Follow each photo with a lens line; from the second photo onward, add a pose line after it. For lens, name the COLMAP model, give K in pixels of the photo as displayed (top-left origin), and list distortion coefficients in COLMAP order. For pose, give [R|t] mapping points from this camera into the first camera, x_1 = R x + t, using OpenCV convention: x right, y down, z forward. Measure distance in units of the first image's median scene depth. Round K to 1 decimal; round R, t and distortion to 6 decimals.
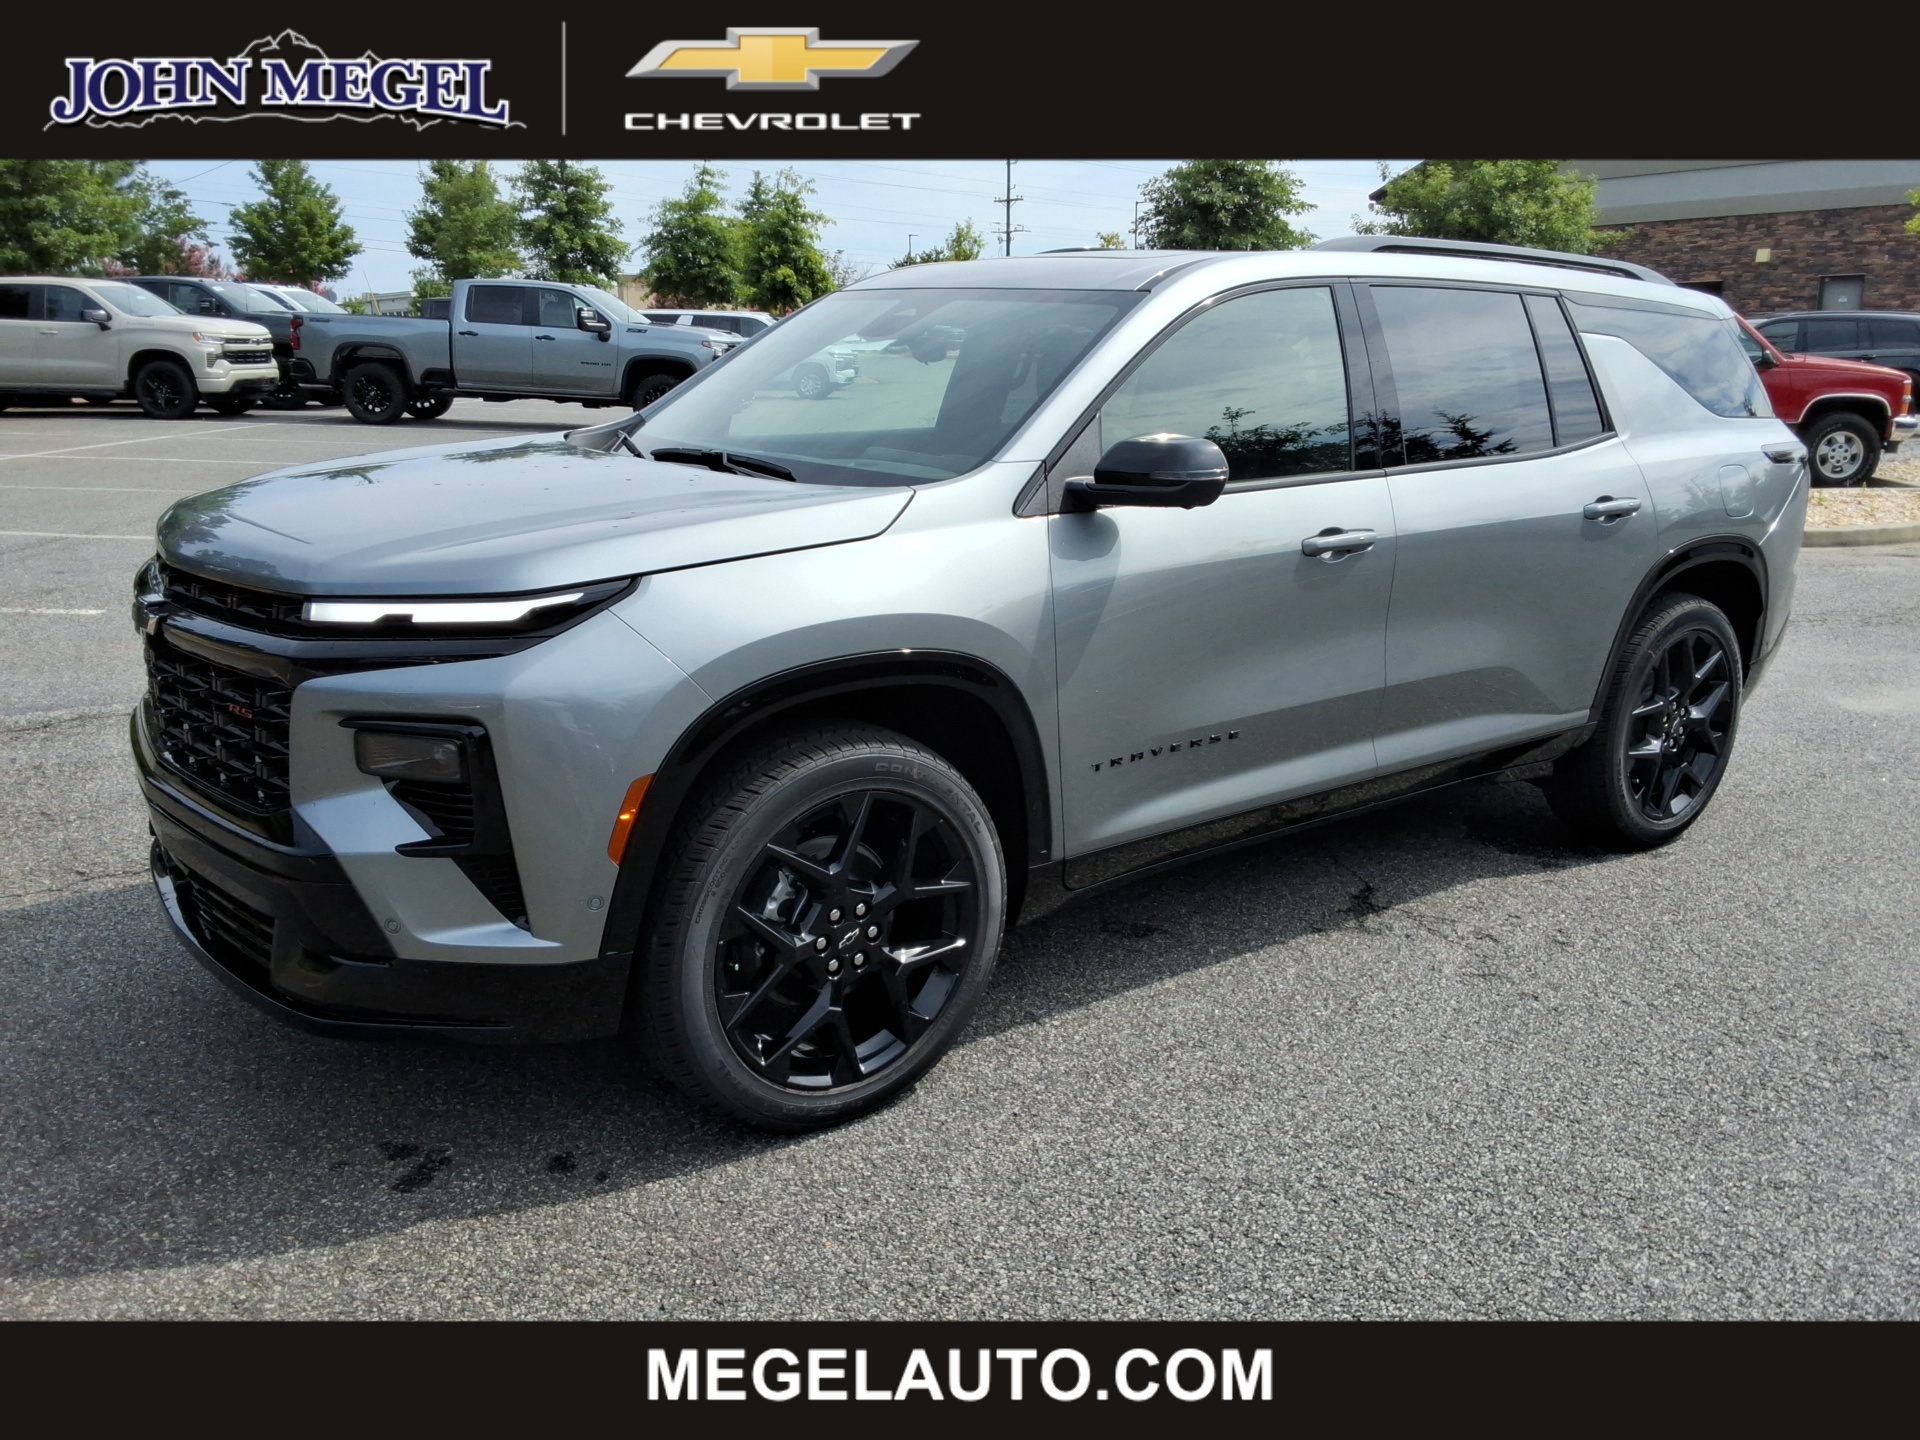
lens RADIAL K [[1558.2, 0, 971.2], [0, 1558.2, 704.6], [0, 0, 1]] dist [0.141218, -0.231850]
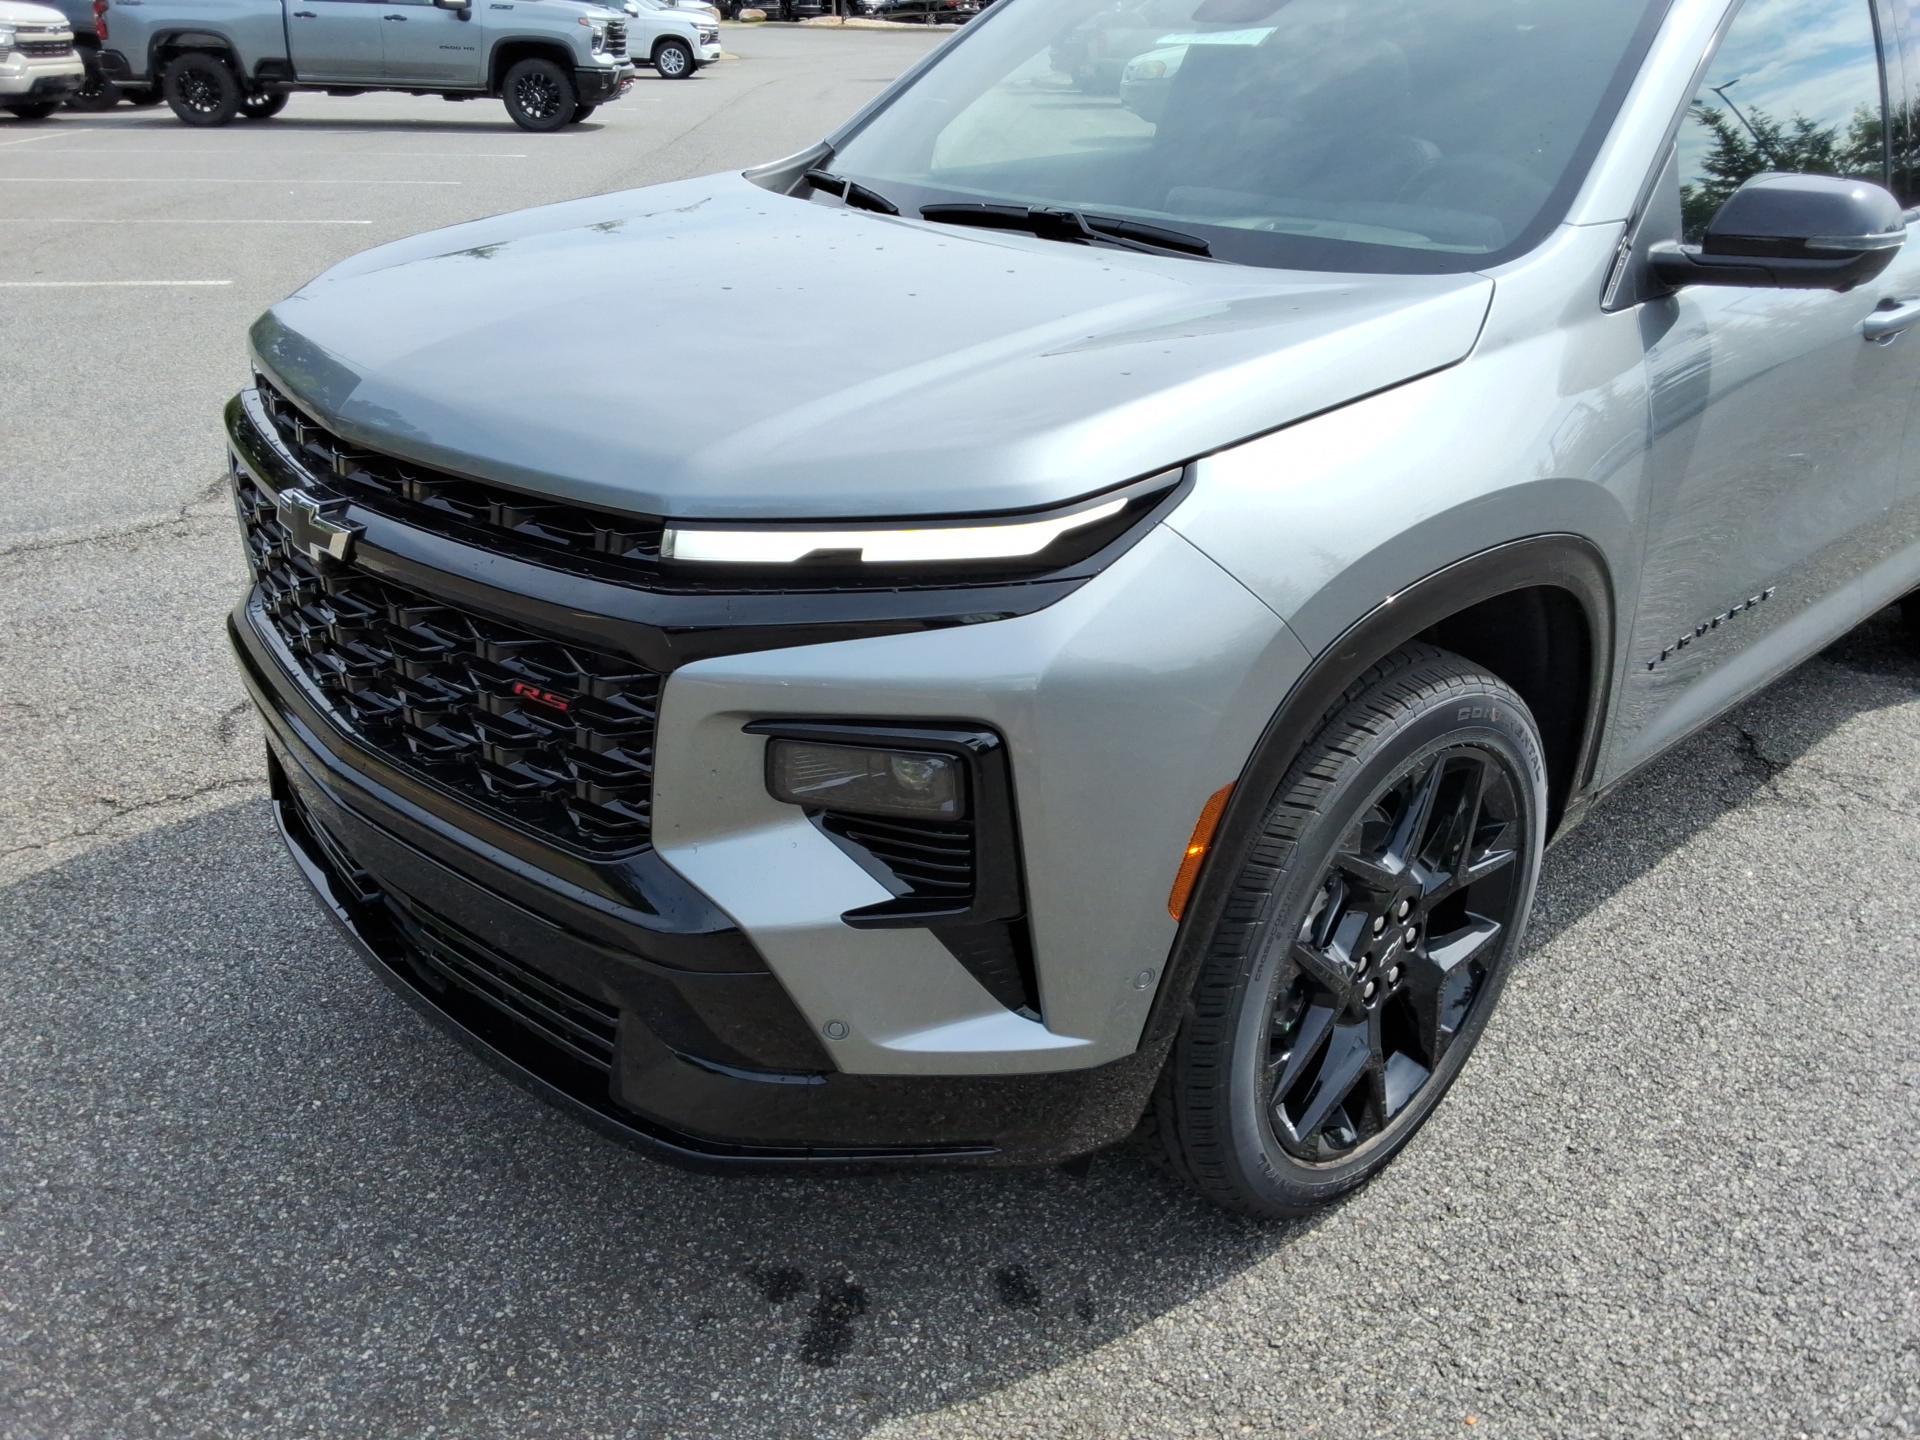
lens RADIAL K [[1591.5, 0, 963.2], [0, 1591.5, 668.1], [0, 0, 1]] dist [0.013262, -0.024087]
pose [[0.995028, -0.046172, 0.088247, -0.251910], [0.031100, 0.985785, 0.165110, -0.075553], [-0.094616, -0.161544, 0.982319, 0.267203]]
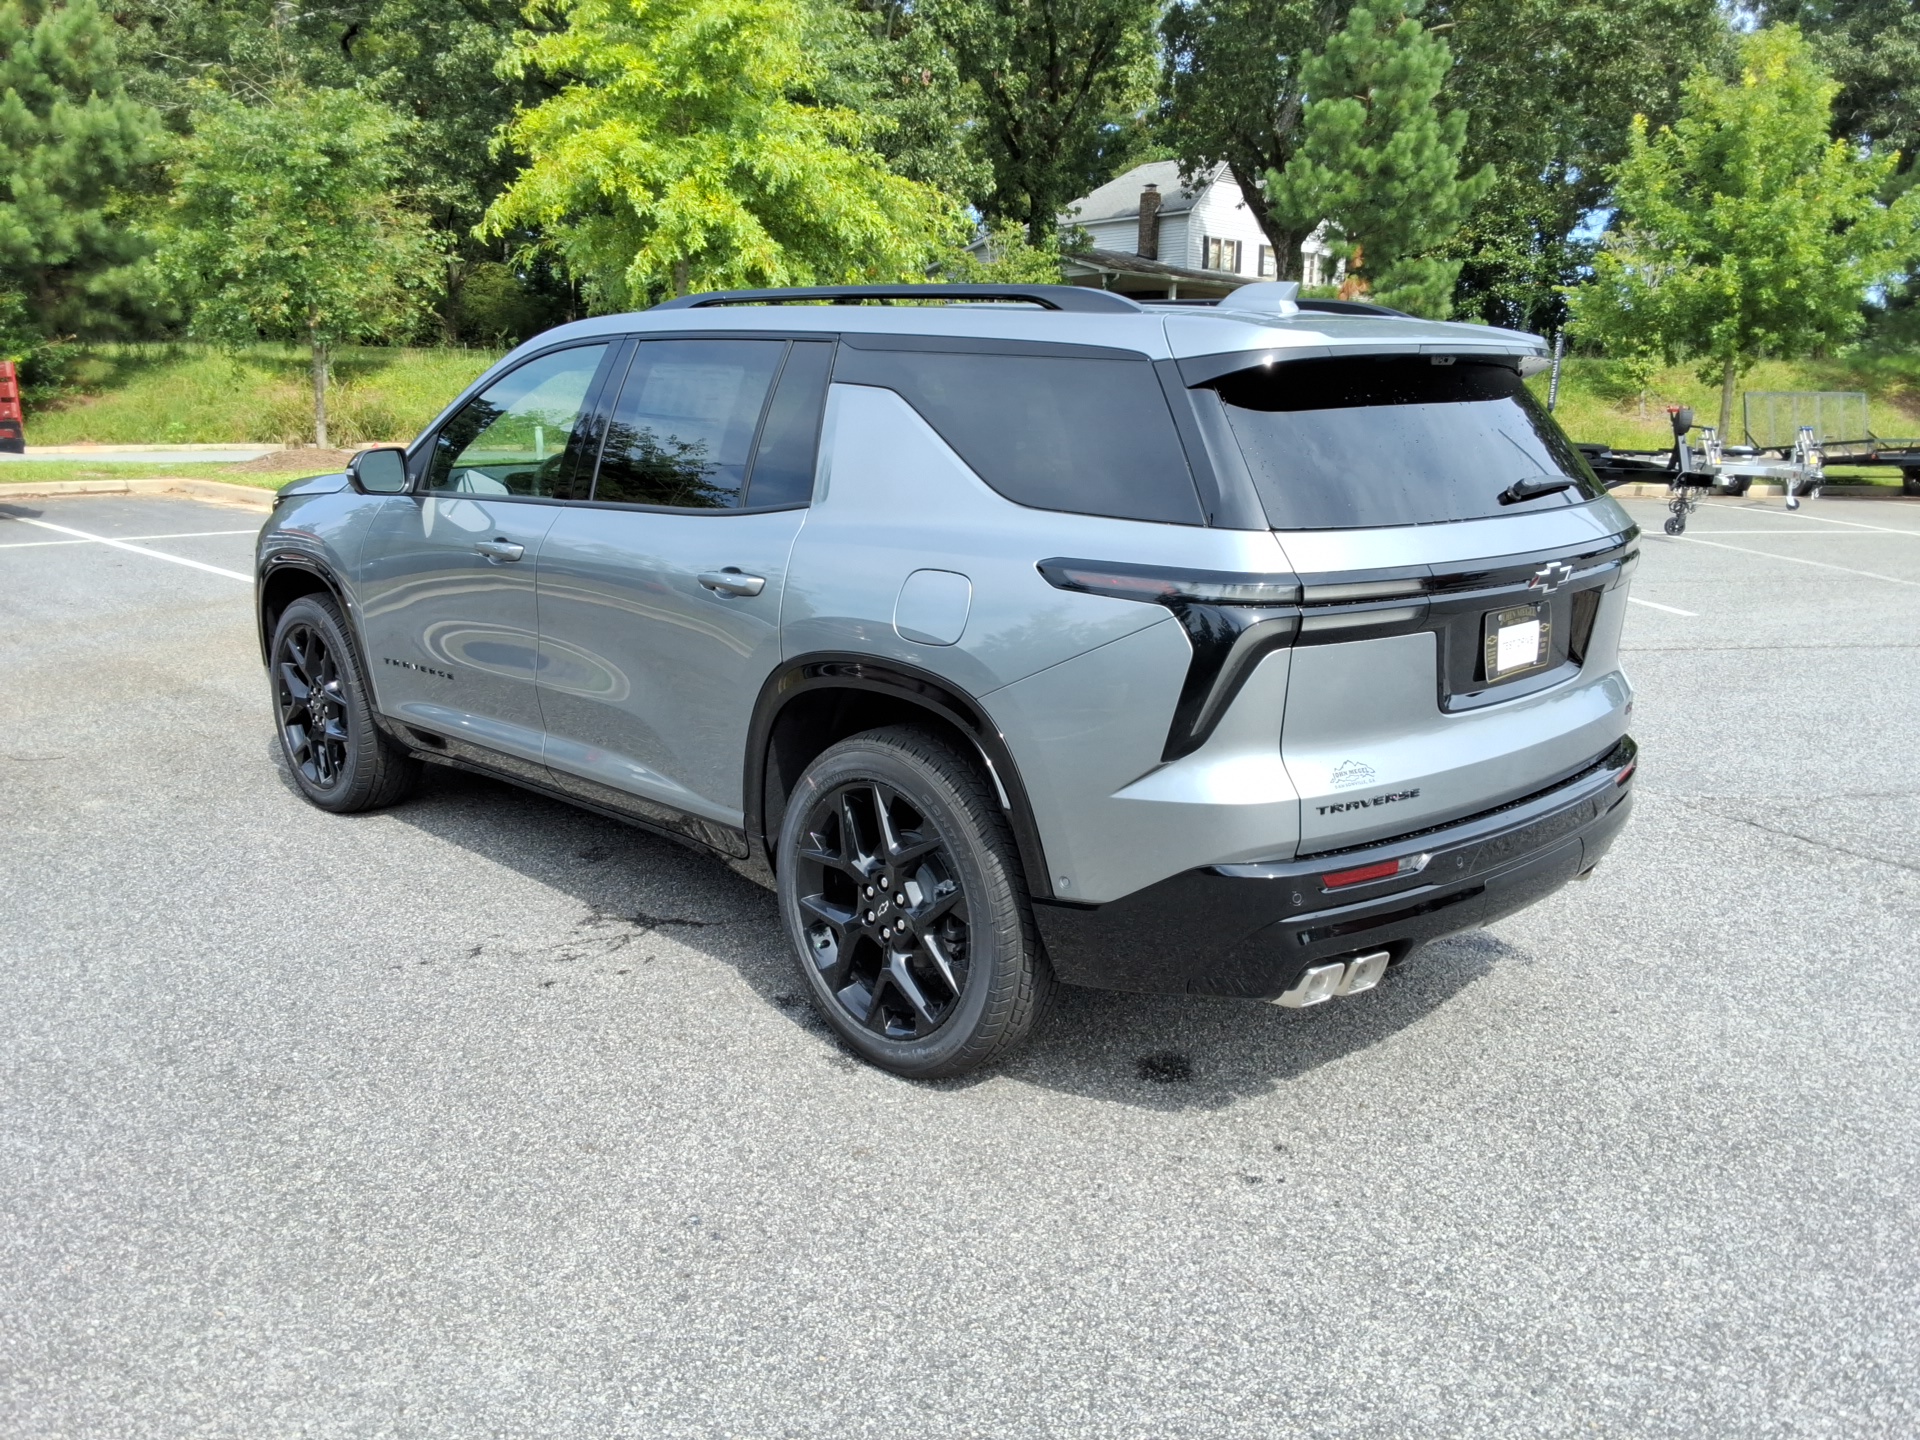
lens RADIAL K [[1548.4, 0, 961.4], [0, 1548.4, 711.5], [0, 0, 1]] dist [0.097579, -0.142109]
pose [[0.122668, 0.185527, -0.974952, 1.415800], [-0.234188, 0.960041, 0.153224, -0.241845], [0.964421, 0.209526, 0.161215, 1.120945]]
